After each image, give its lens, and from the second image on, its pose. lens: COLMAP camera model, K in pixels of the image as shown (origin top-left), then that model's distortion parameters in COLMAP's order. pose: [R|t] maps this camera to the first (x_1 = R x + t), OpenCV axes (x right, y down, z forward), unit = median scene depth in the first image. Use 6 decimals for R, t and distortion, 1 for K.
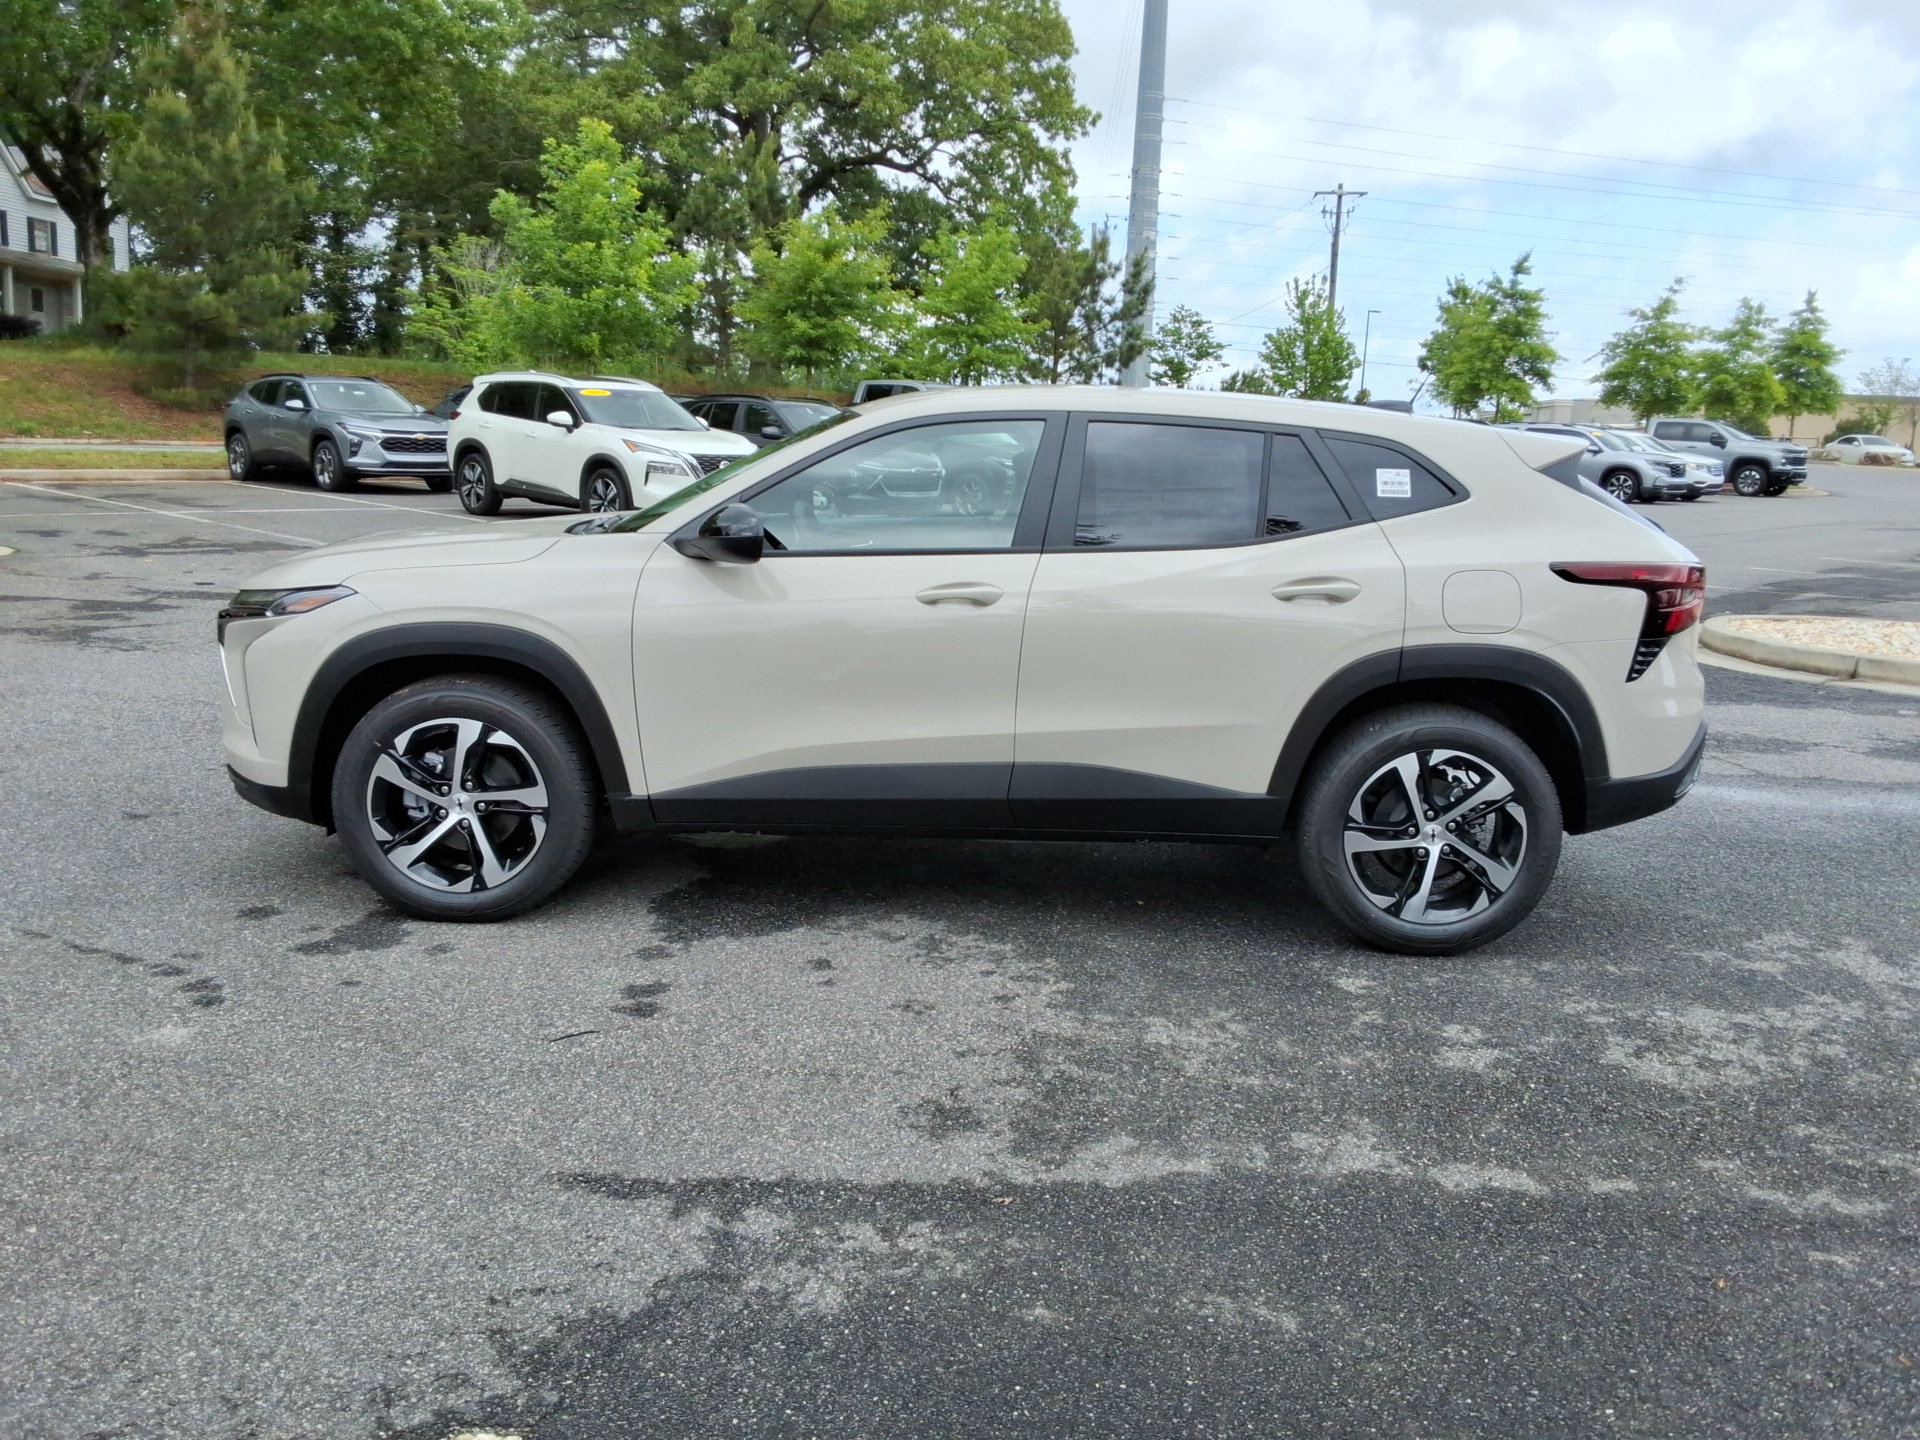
lens RADIAL K [[1547.4, 0, 988.8], [0, 1547.4, 709.0], [0, 0, 1]] dist [0.100094, -0.153953]
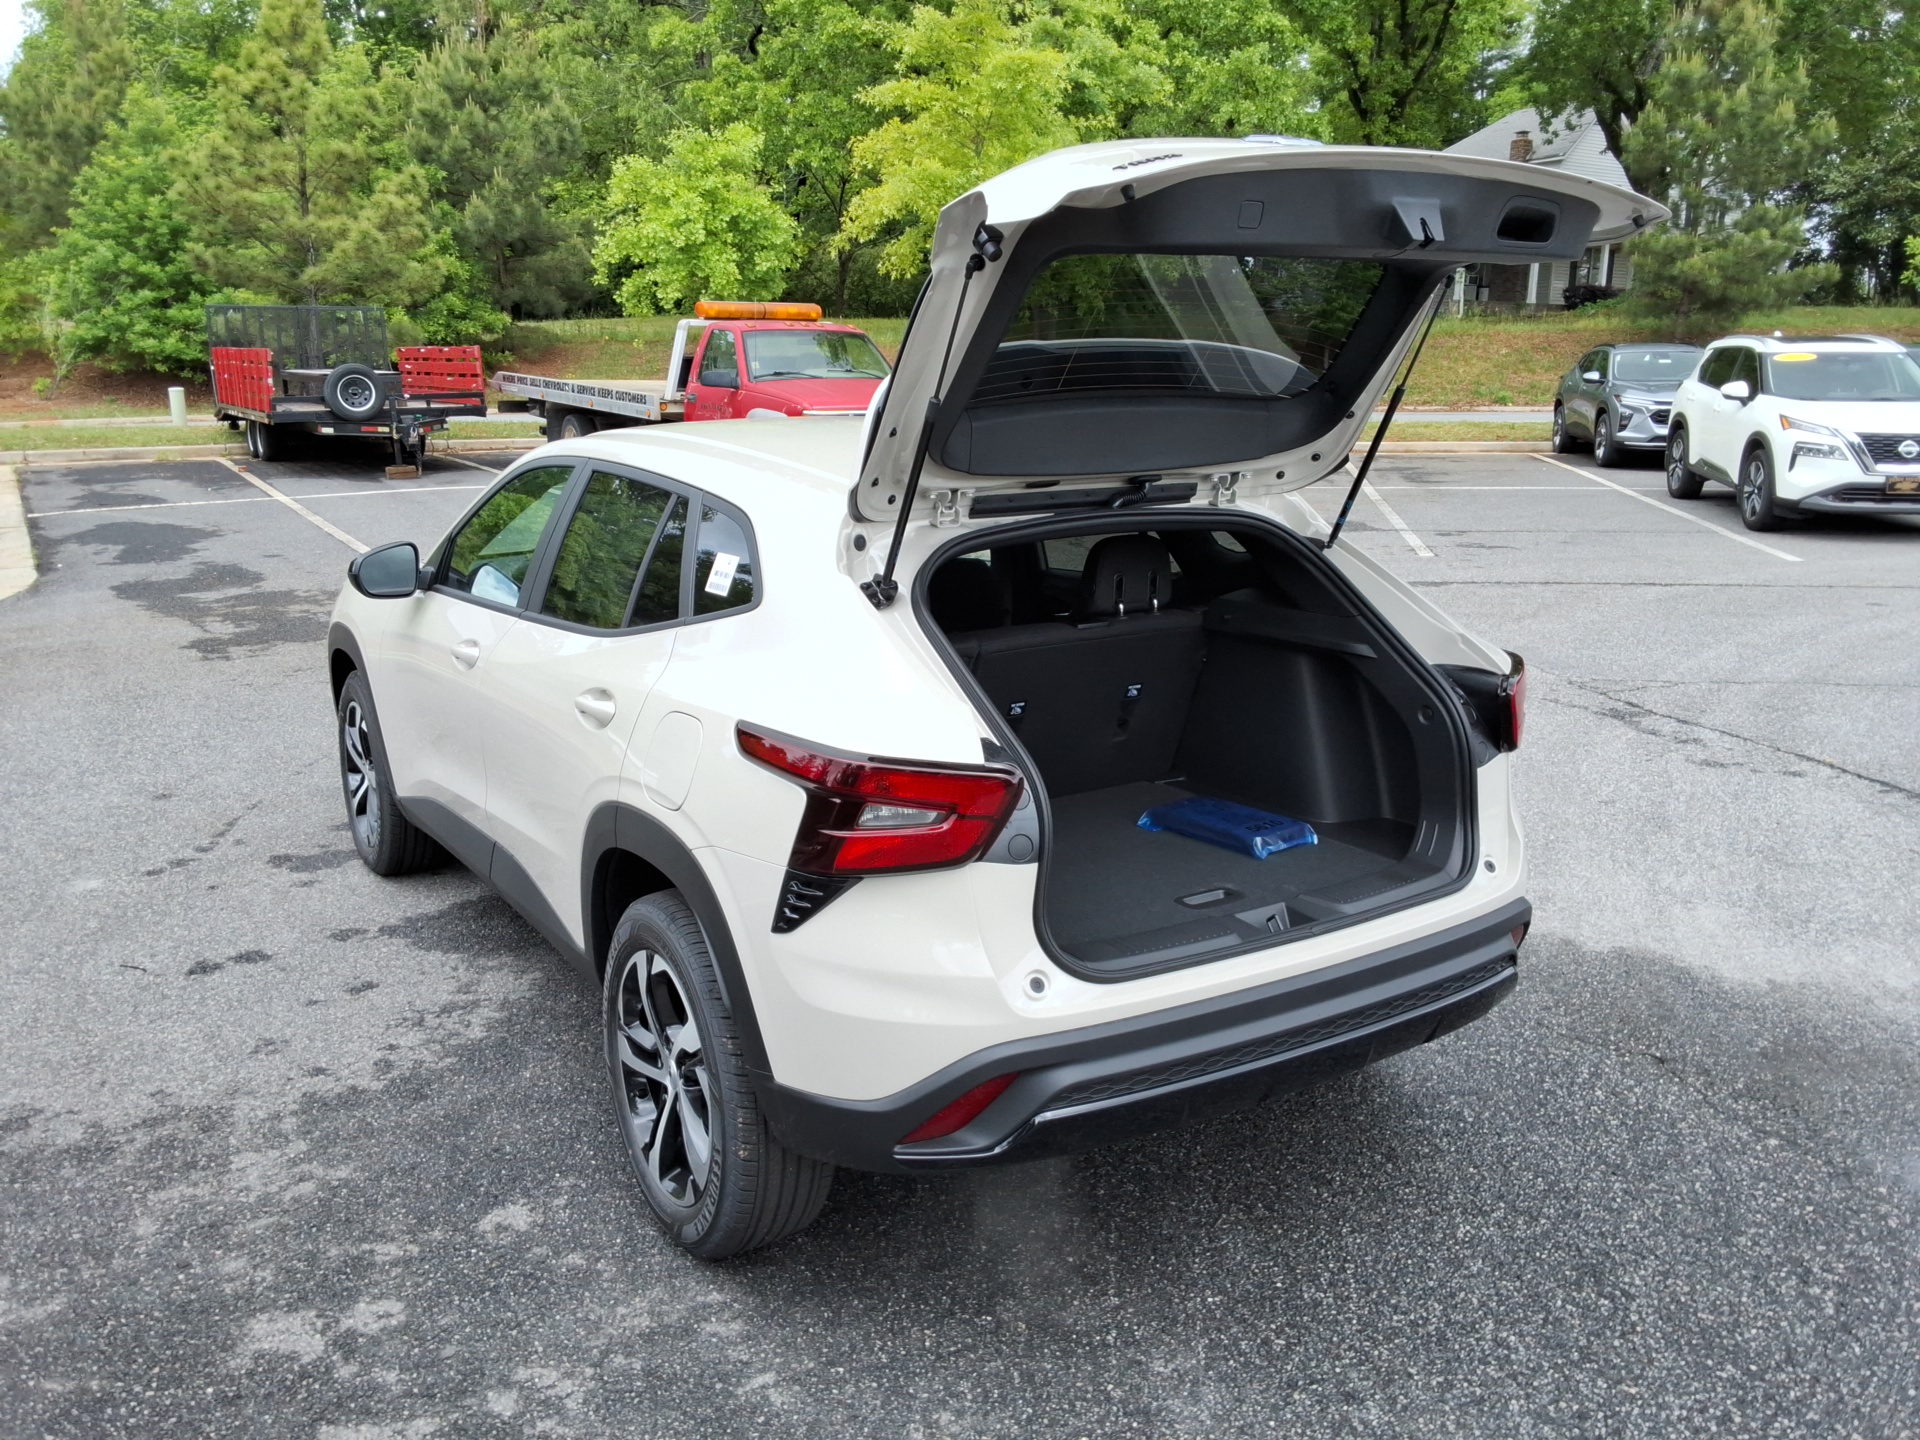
lens RADIAL K [[1547.4, 0, 971.1], [0, 1547.4, 712.8], [0, 0, 1]] dist [0.100094, -0.153953]
pose [[0.543850, 0.155799, -0.824593, 0.909998], [-0.130282, 0.986376, 0.100441, -0.168068], [0.829008, 0.052805, 0.556738, 0.704805]]
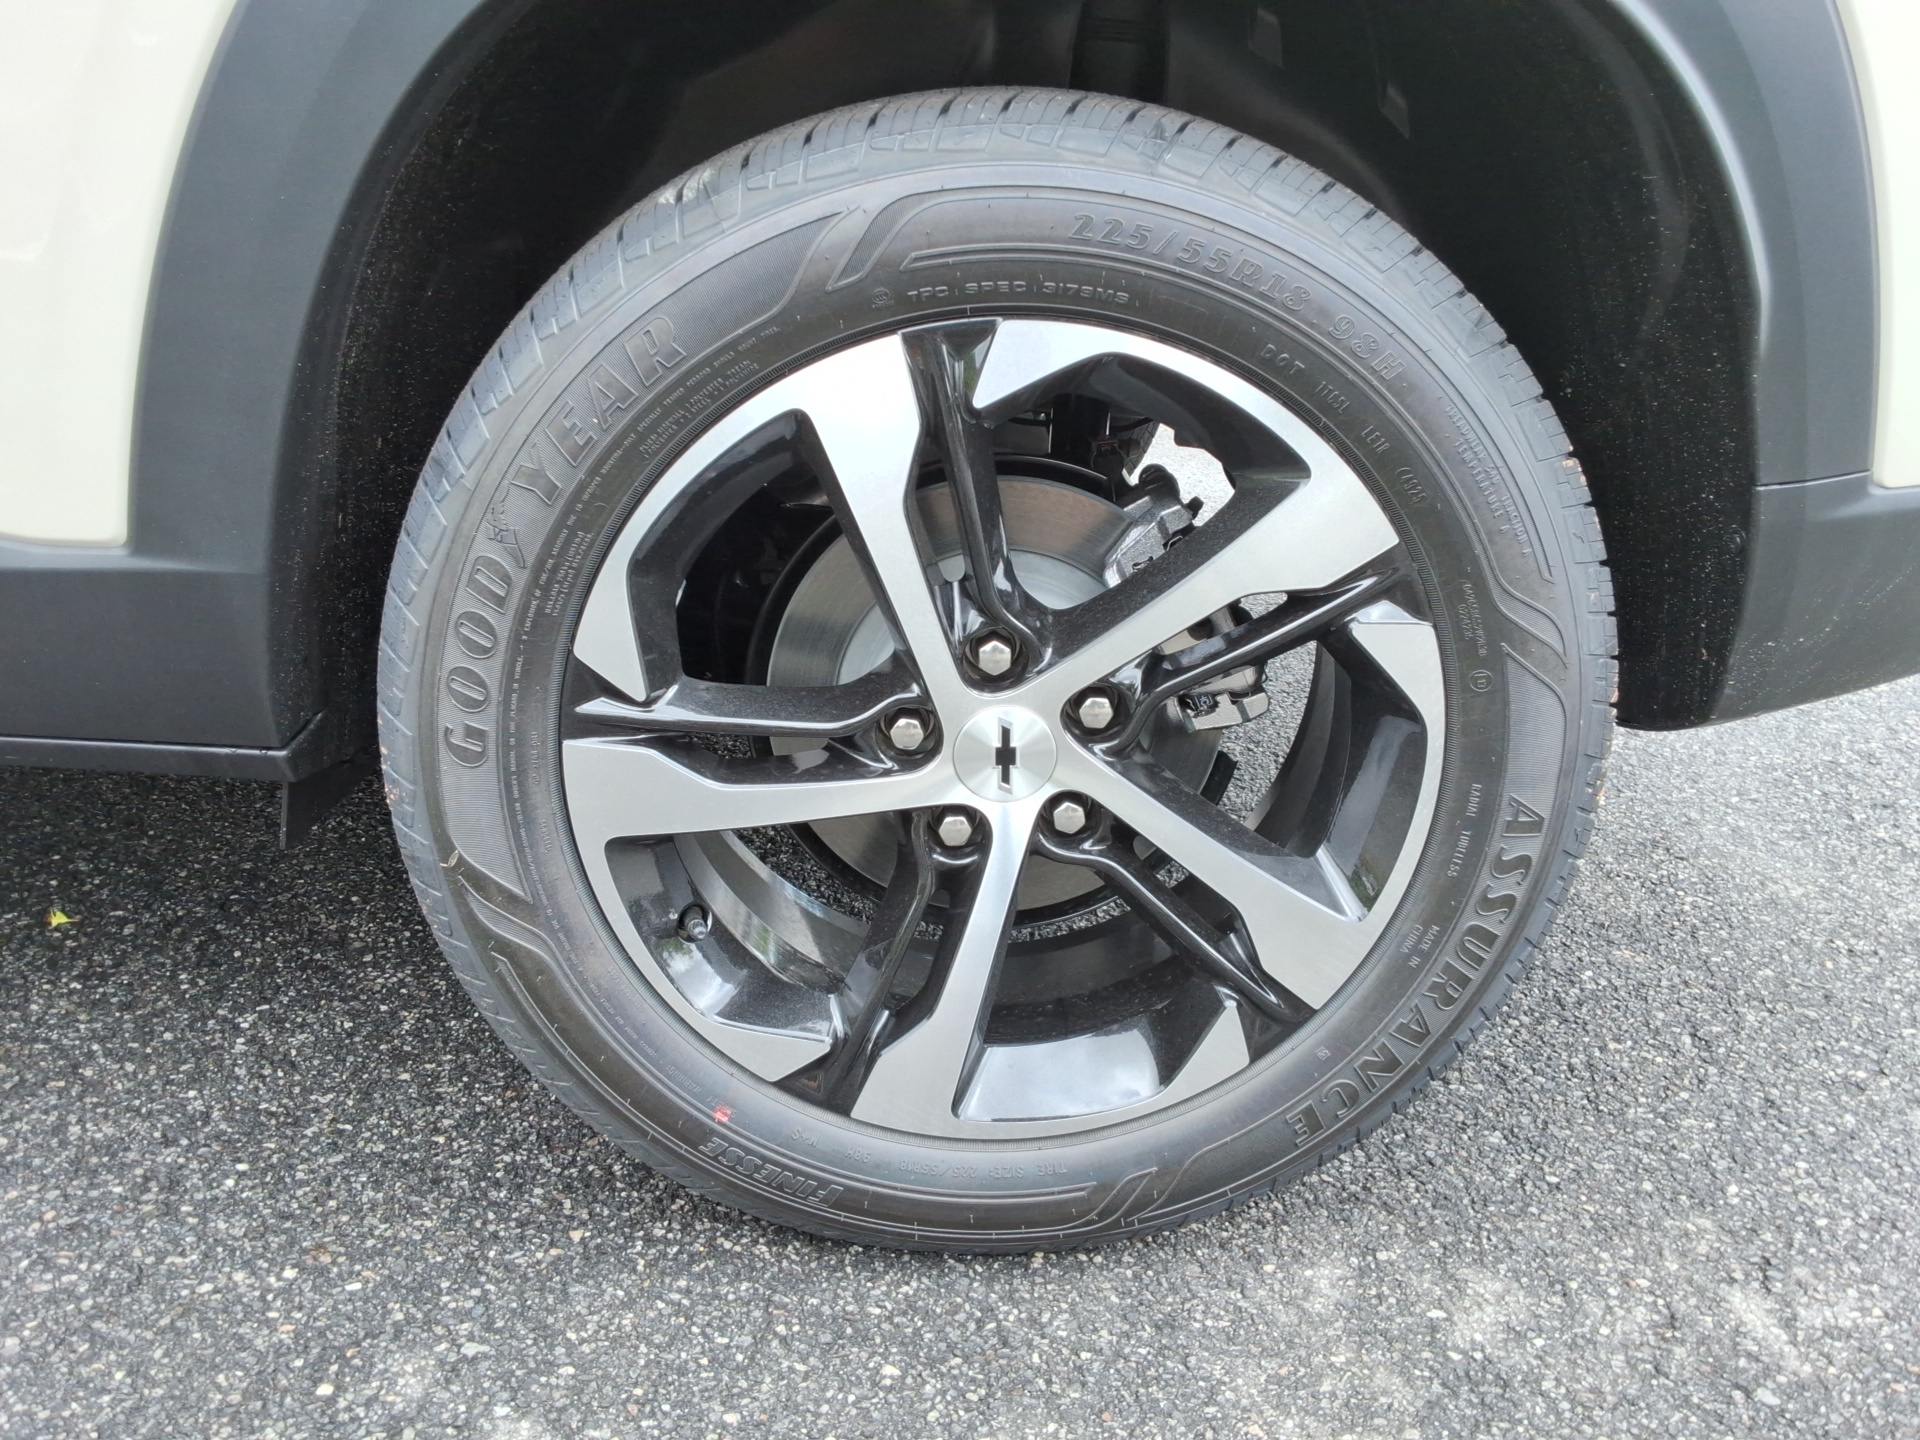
lens RADIAL K [[1547.4, 0, 963.1], [0, 1547.4, 719.9], [0, 0, 1]] dist [0.100094, -0.153953]
pose [[0.998510, 0.005679, 0.054264, 0.266439], [-0.016204, 0.980562, 0.195541, 0.035703], [-0.052099, -0.196129, 0.979193, 0.792580]]
